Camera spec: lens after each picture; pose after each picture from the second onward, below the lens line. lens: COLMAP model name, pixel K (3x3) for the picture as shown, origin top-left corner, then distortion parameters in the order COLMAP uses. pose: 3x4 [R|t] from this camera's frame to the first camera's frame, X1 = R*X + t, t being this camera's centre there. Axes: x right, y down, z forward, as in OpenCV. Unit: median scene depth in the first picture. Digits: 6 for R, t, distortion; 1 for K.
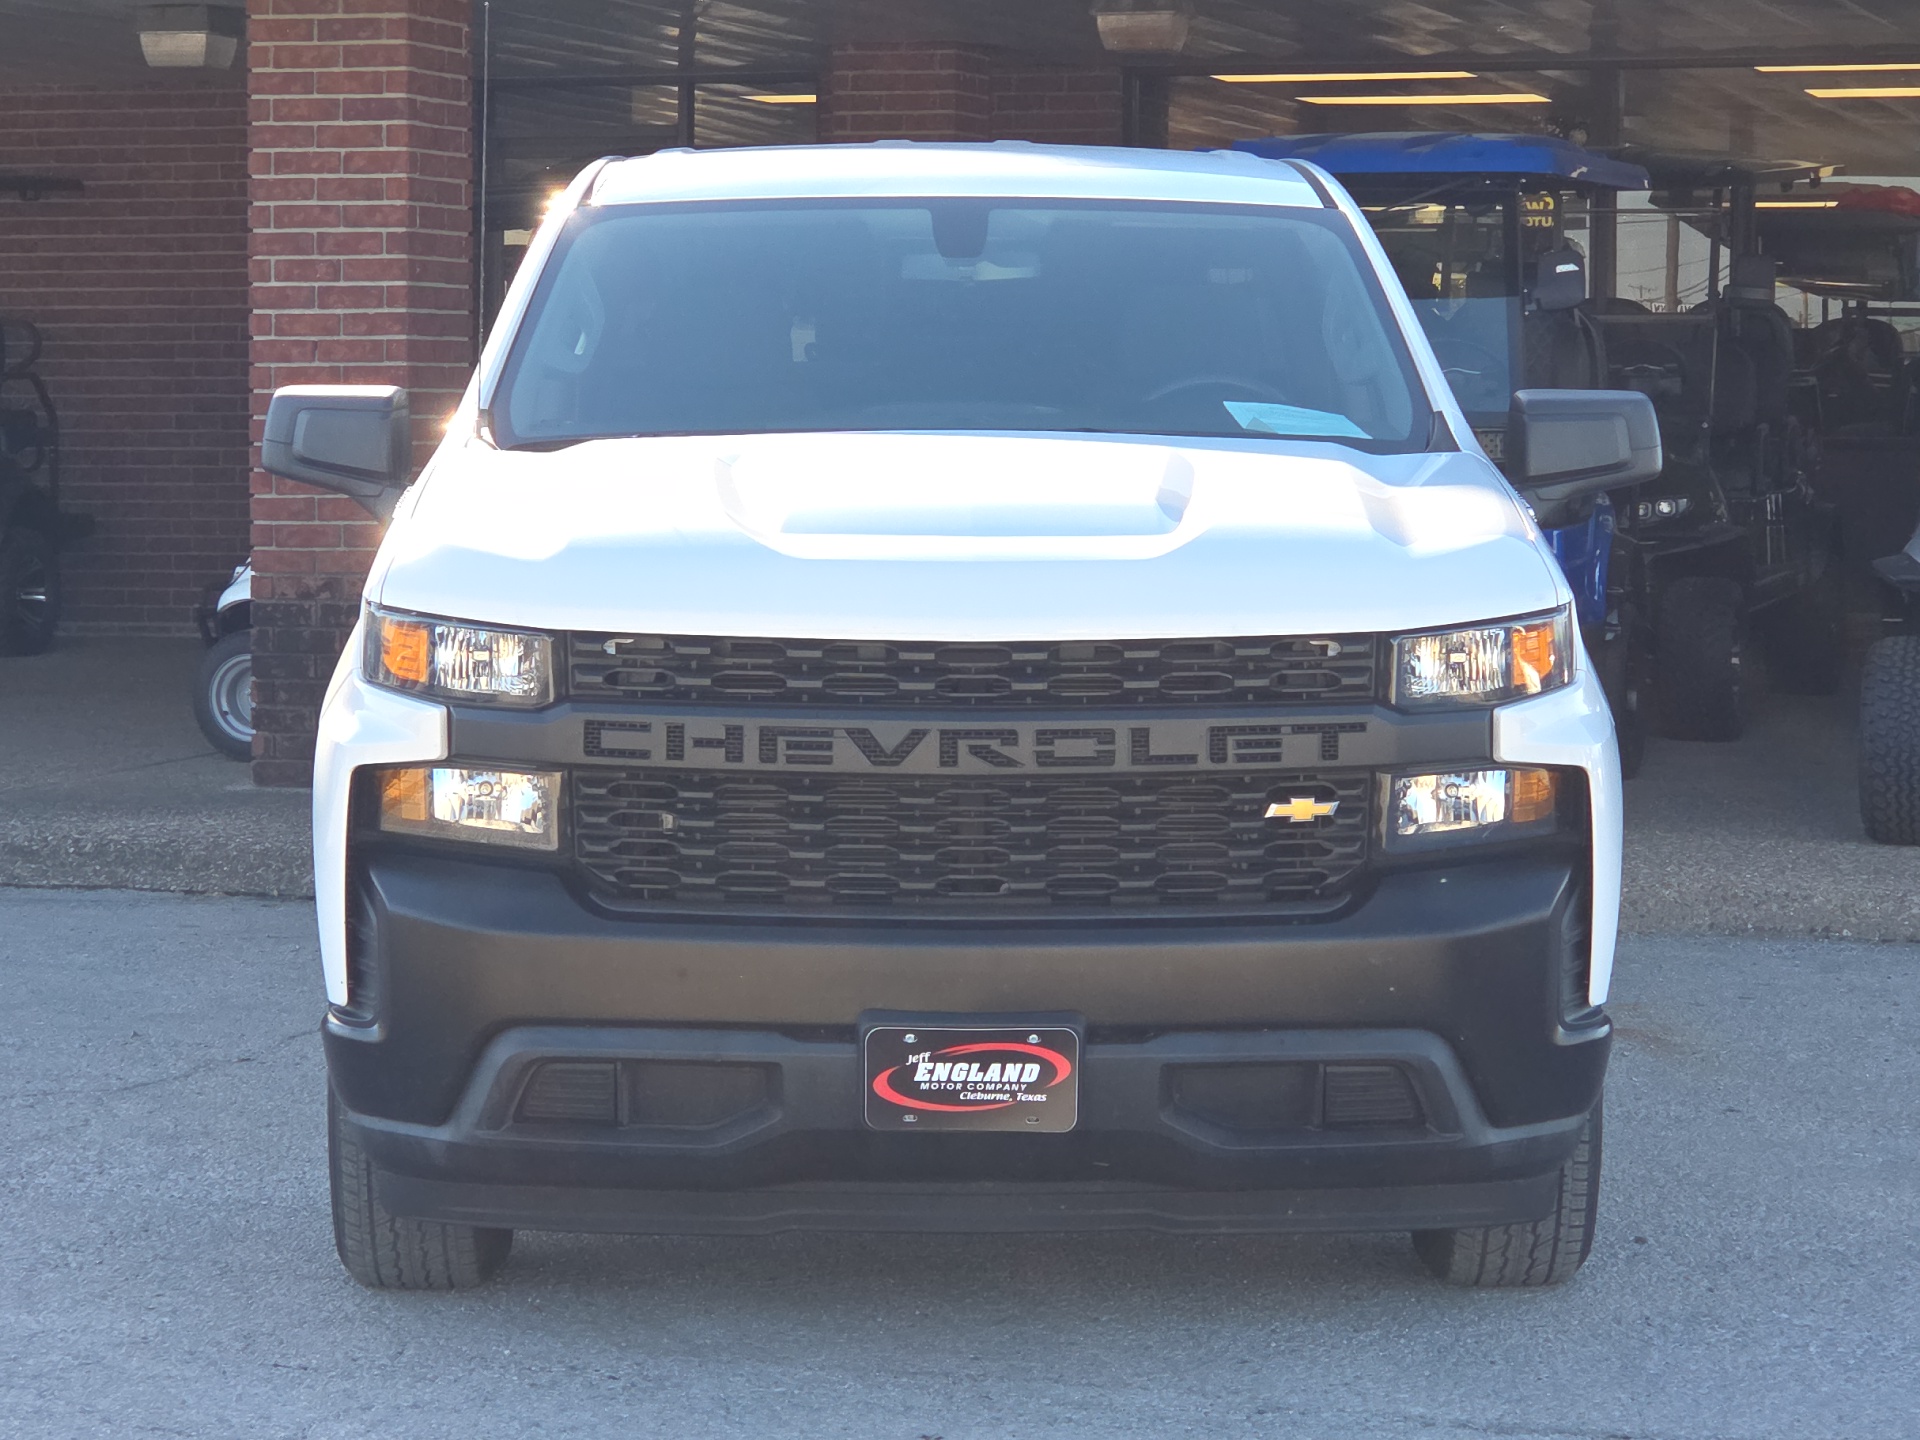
lens RADIAL K [[4619.9, 0, 960.0], [0, 4619.9, 720.0], [0, 0, 1]] dist [-0.095276, 0.965665]
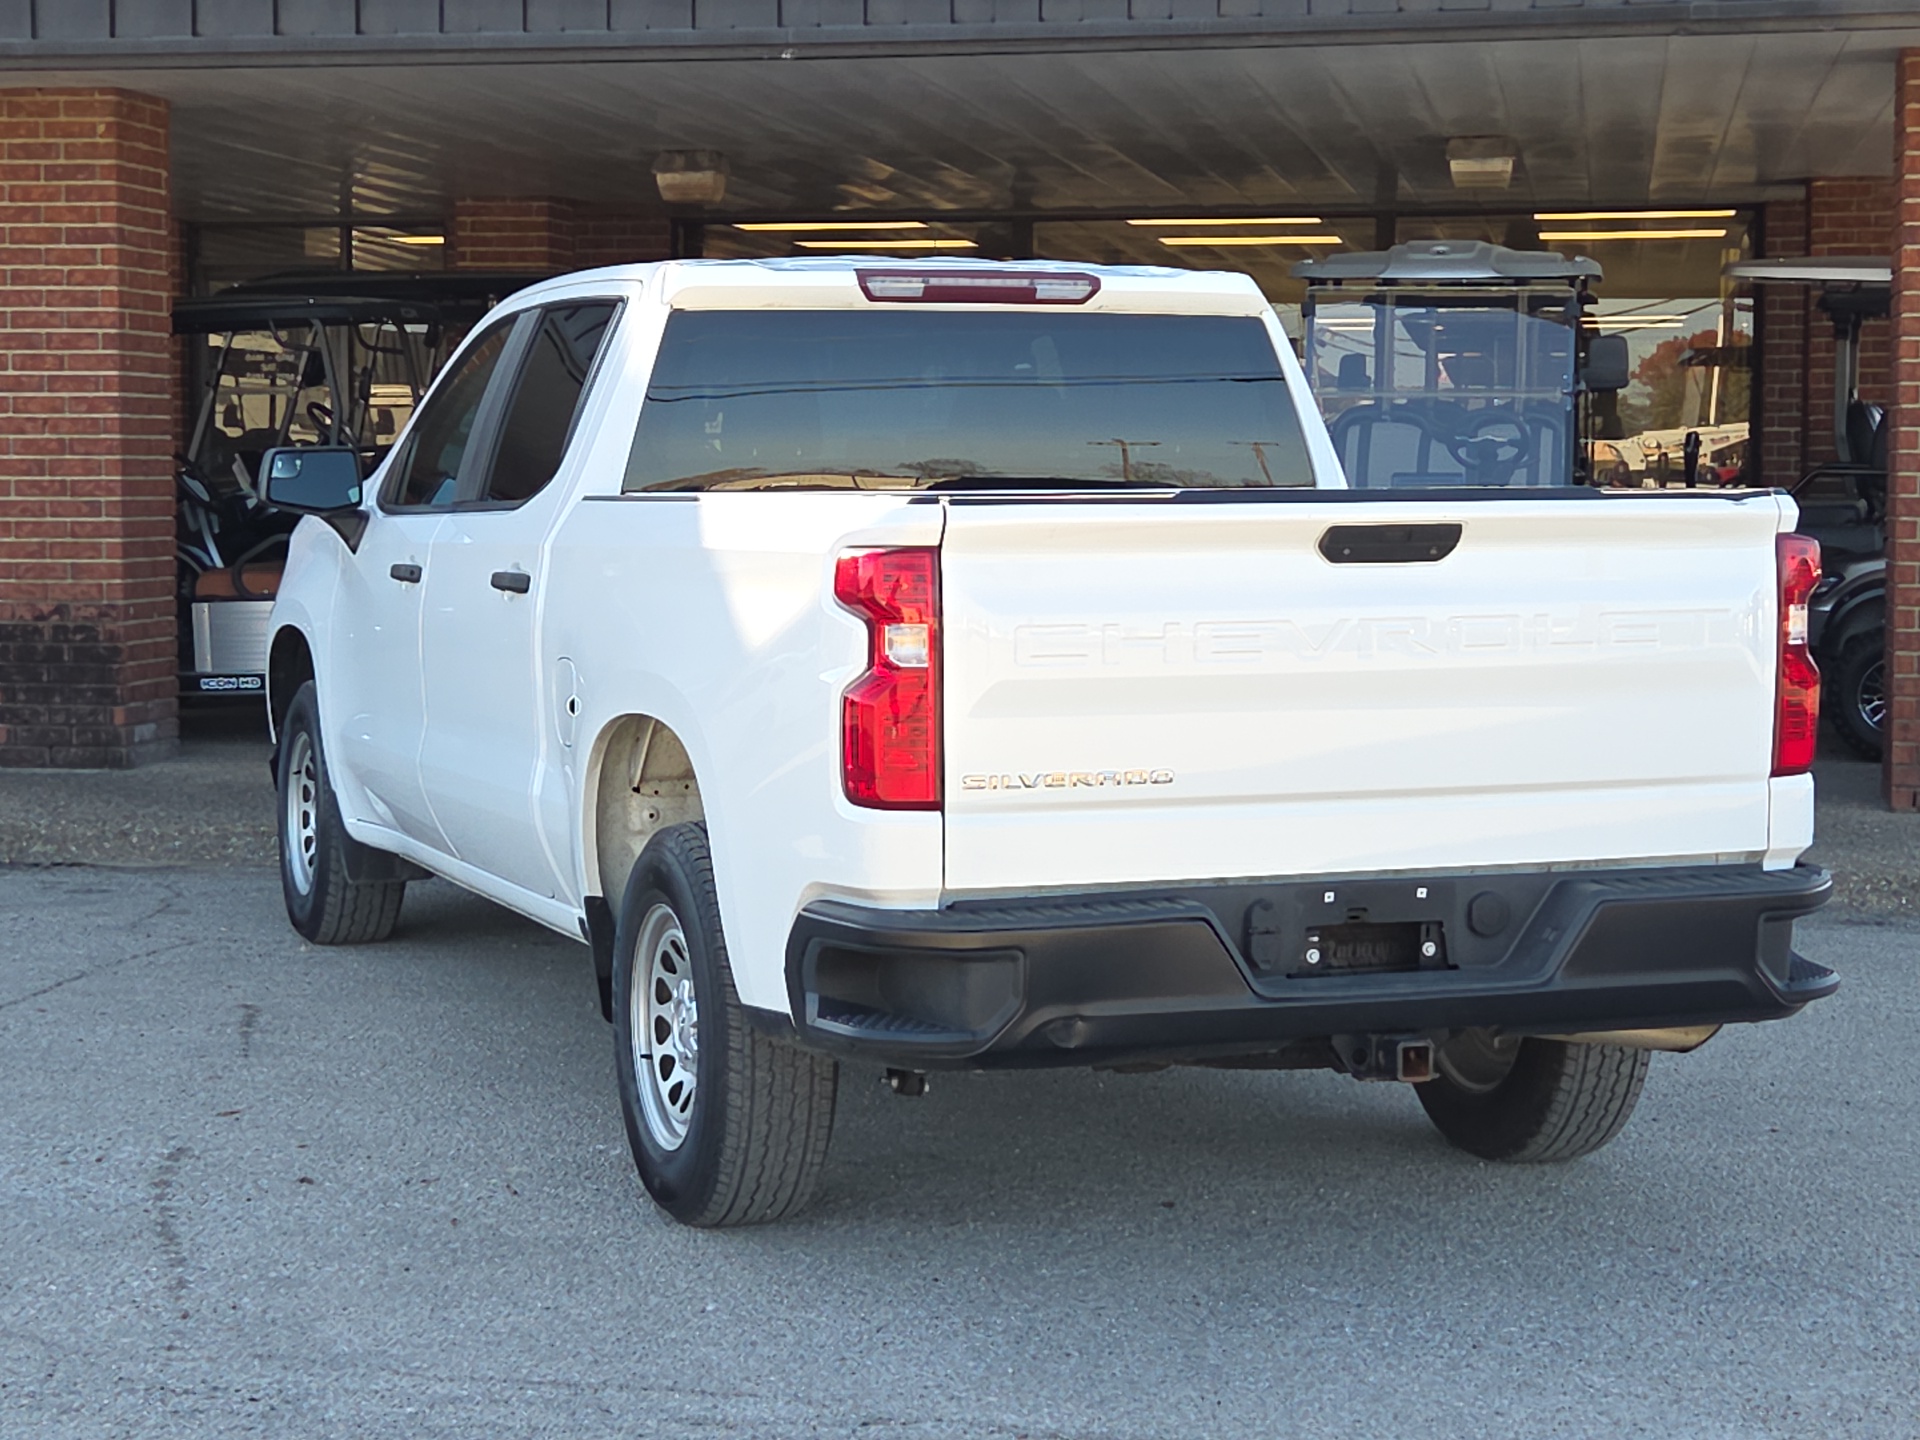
lens RADIAL K [[3227.6, 0, 960.0], [0, 3227.6, 720.0], [0, 0, 1]] dist [0.032882, -0.017086]
pose [[0.992075, -0.008256, 0.125375, -0.005679], [0.006864, 0.999910, 0.011532, -0.021448], [-0.125459, -0.010580, 0.992042, 0.237151]]
